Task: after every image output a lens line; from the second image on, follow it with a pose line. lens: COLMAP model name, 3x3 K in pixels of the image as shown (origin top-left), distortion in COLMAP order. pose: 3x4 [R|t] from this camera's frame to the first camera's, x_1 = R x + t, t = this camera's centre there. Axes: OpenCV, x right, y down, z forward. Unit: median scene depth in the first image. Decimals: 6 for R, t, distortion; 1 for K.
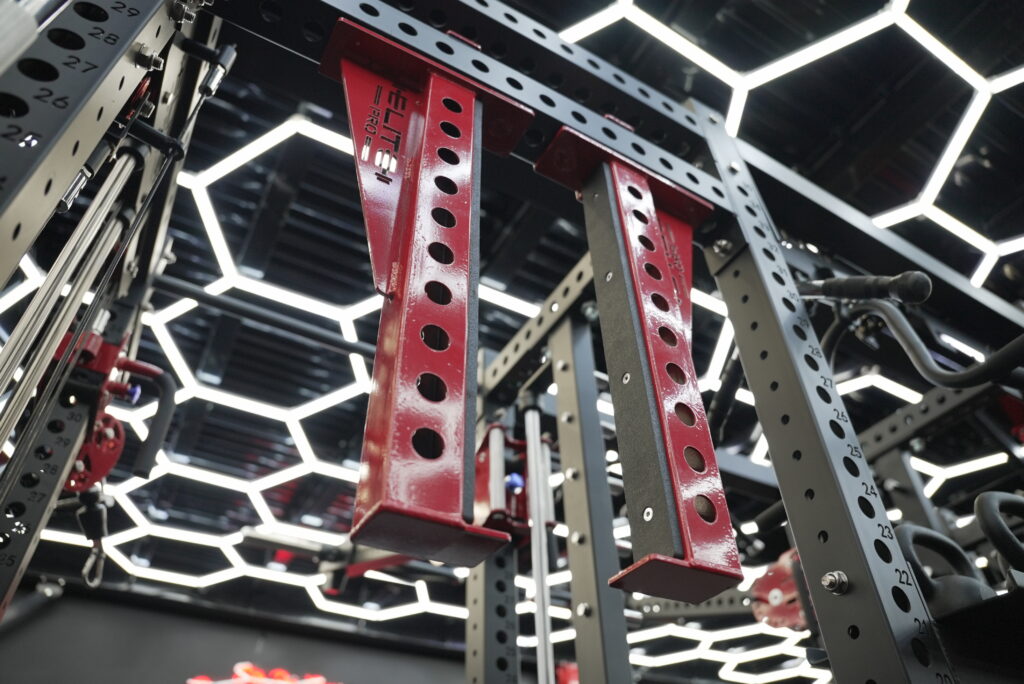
lens RADIAL K [[707.5, 0, 512.0], [0, 707.5, 342.0], [0, 0, 1]] dist [-0.139293, 0.106091]
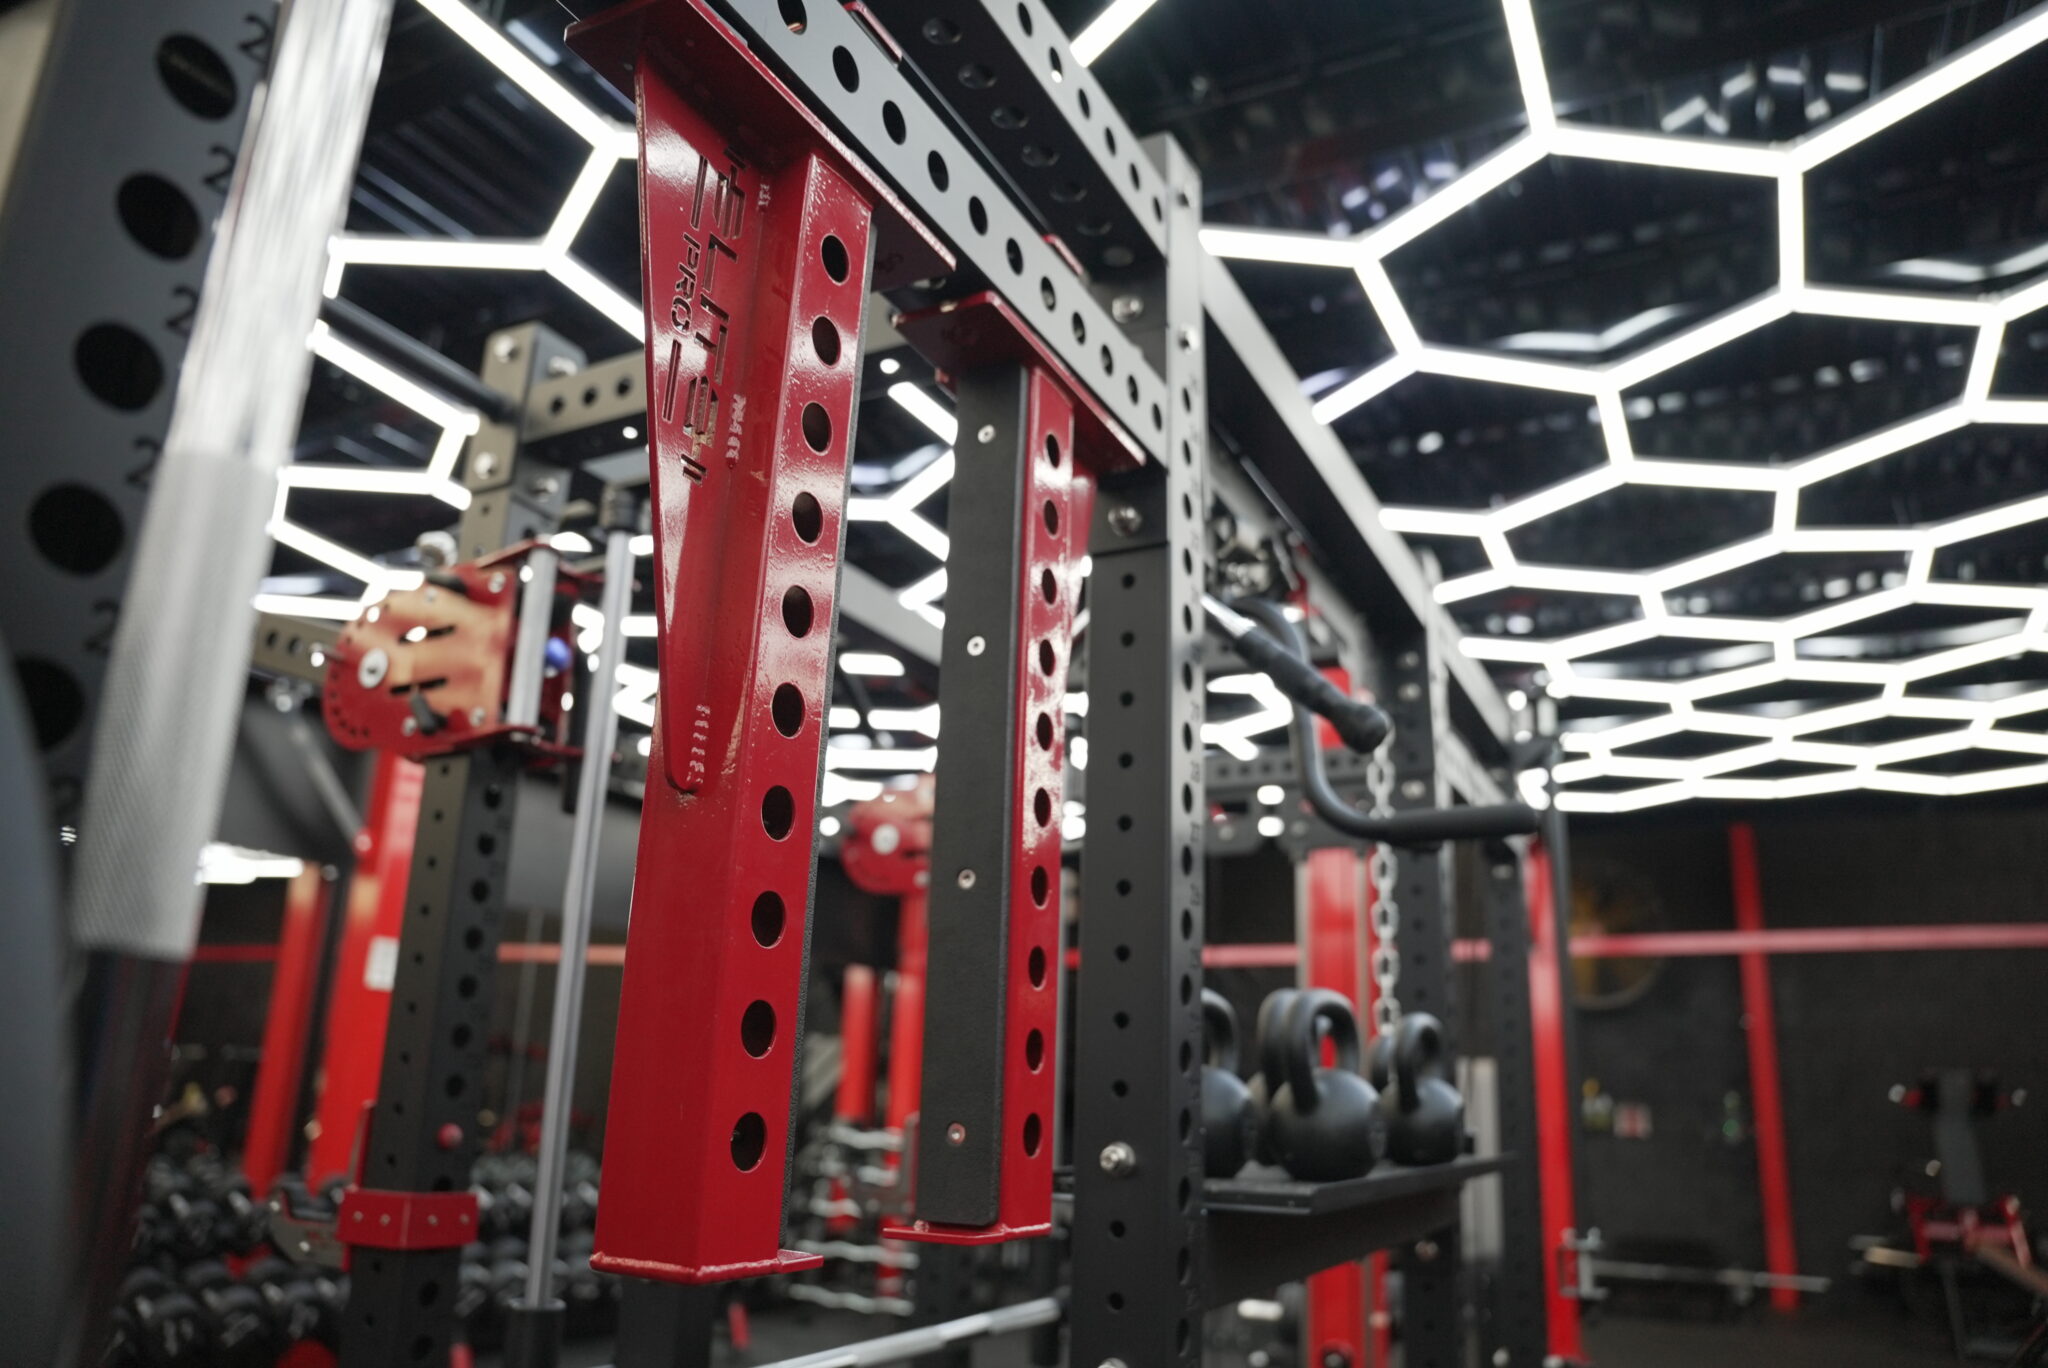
lens RADIAL K [[1414.9, 0, 1024.0], [0, 1414.9, 684.0], [0, 0, 1]] dist [-0.139293, 0.106091]
pose [[0.838805, 0.200849, 0.506029, -0.289490], [-0.397635, 0.860885, 0.317433, -0.323317], [-0.371876, -0.467479, 0.801980, 0.052992]]
